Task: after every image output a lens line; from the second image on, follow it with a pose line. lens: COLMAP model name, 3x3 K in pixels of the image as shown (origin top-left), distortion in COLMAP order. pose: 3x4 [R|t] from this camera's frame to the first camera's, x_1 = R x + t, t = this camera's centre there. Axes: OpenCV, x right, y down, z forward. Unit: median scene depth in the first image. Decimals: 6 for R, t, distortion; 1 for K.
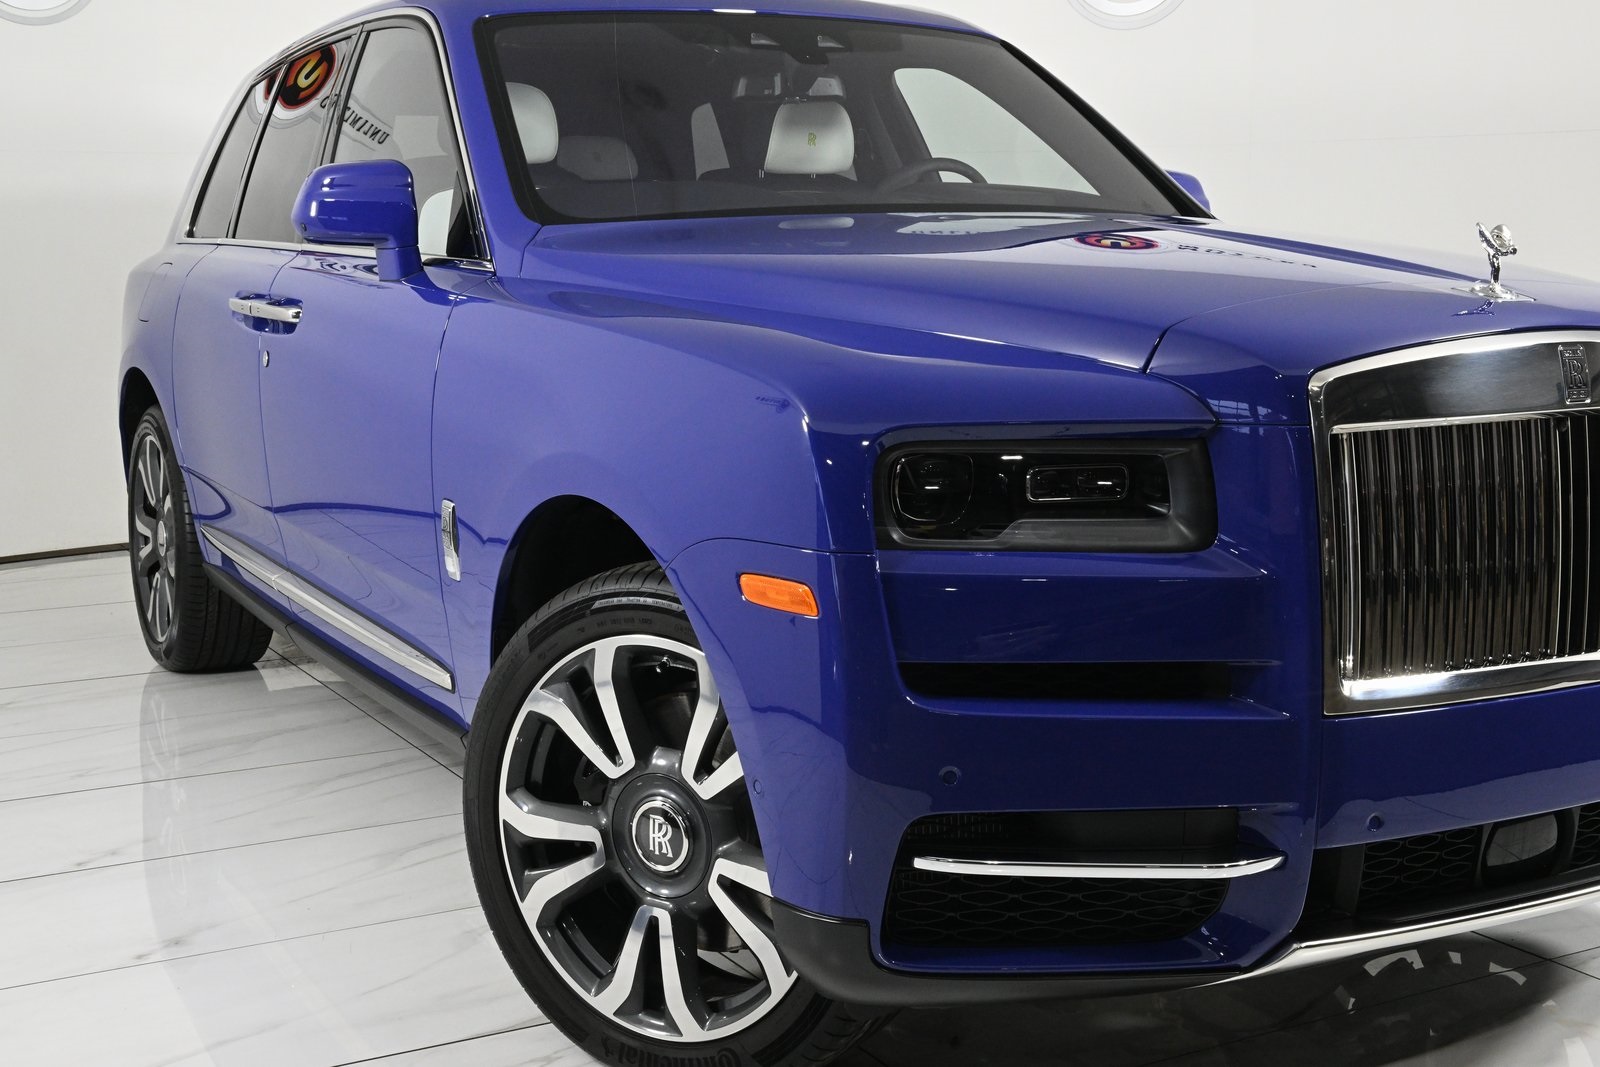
lens RADIAL K [[2068.6, 0, 810.5], [0, 2068.6, 533.9], [0, 0, 1]] dist [-0.047070, 0.000000]
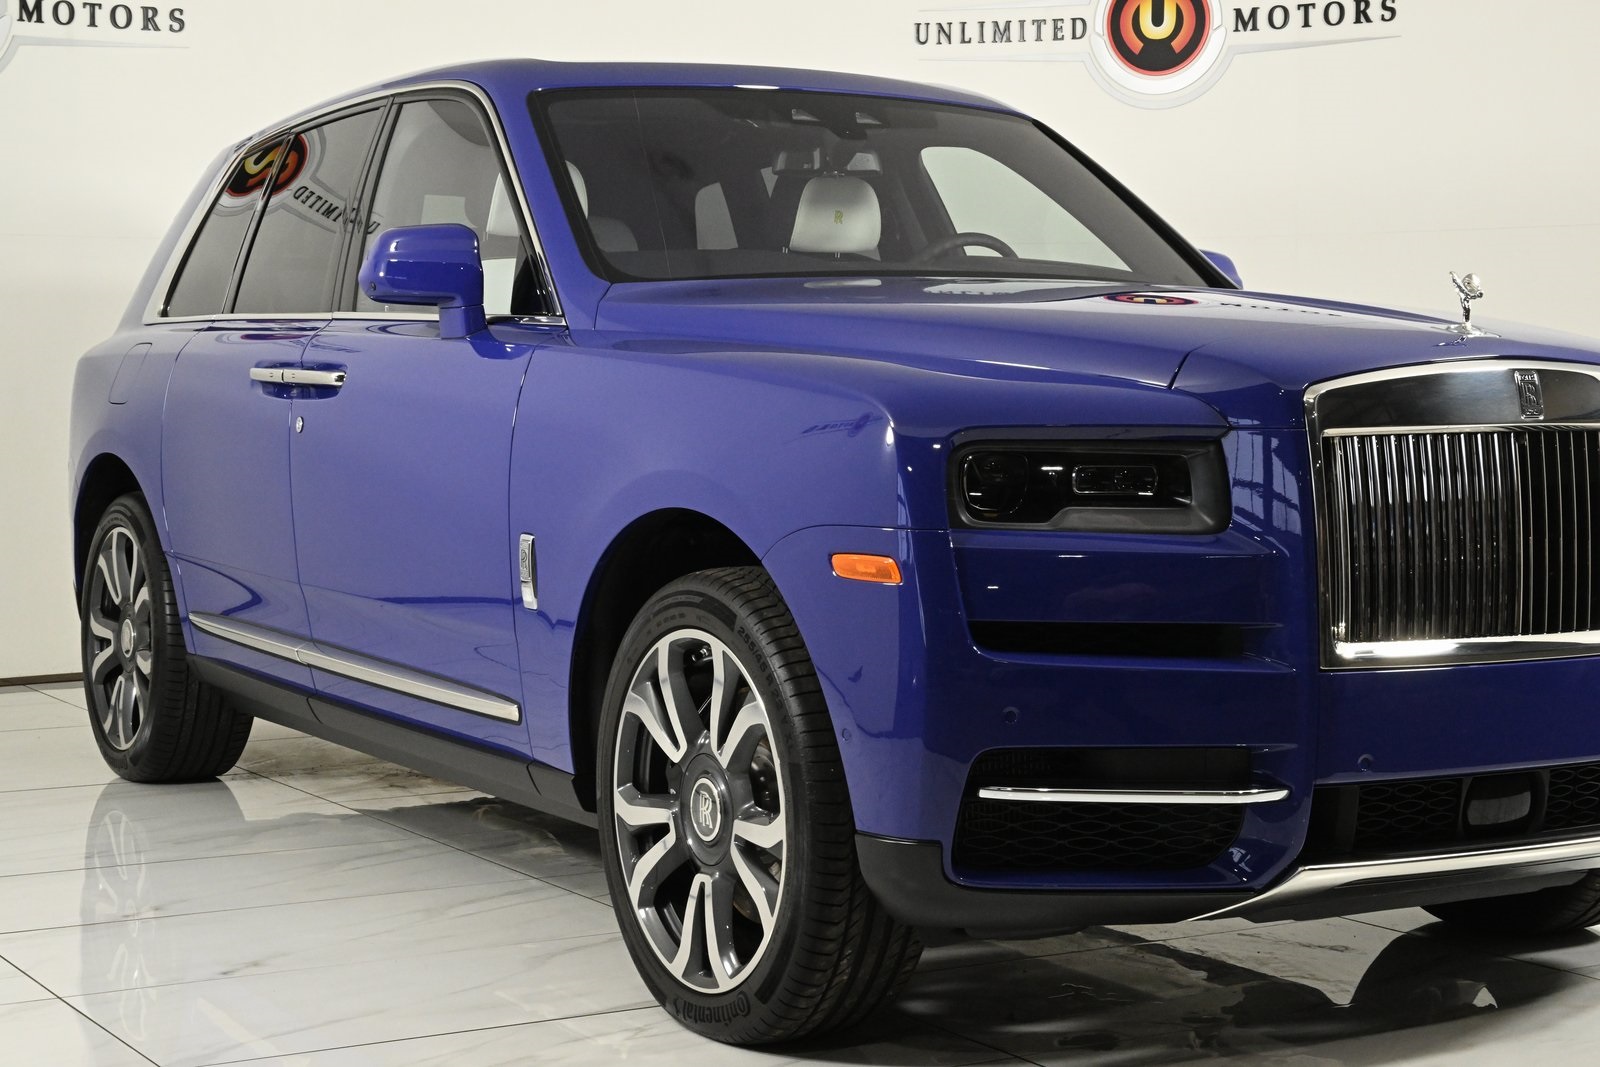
lens RADIAL K [[2779.8, 0, 791.8], [0, 2779.8, 533.4], [0, 0, 1]] dist [-0.093789, 0.000000]
pose [[0.999839, 0.007461, 0.016325, -0.079305], [-0.005995, 0.996092, -0.088113, 0.141014], [-0.016919, 0.088001, 0.995977, -0.562746]]
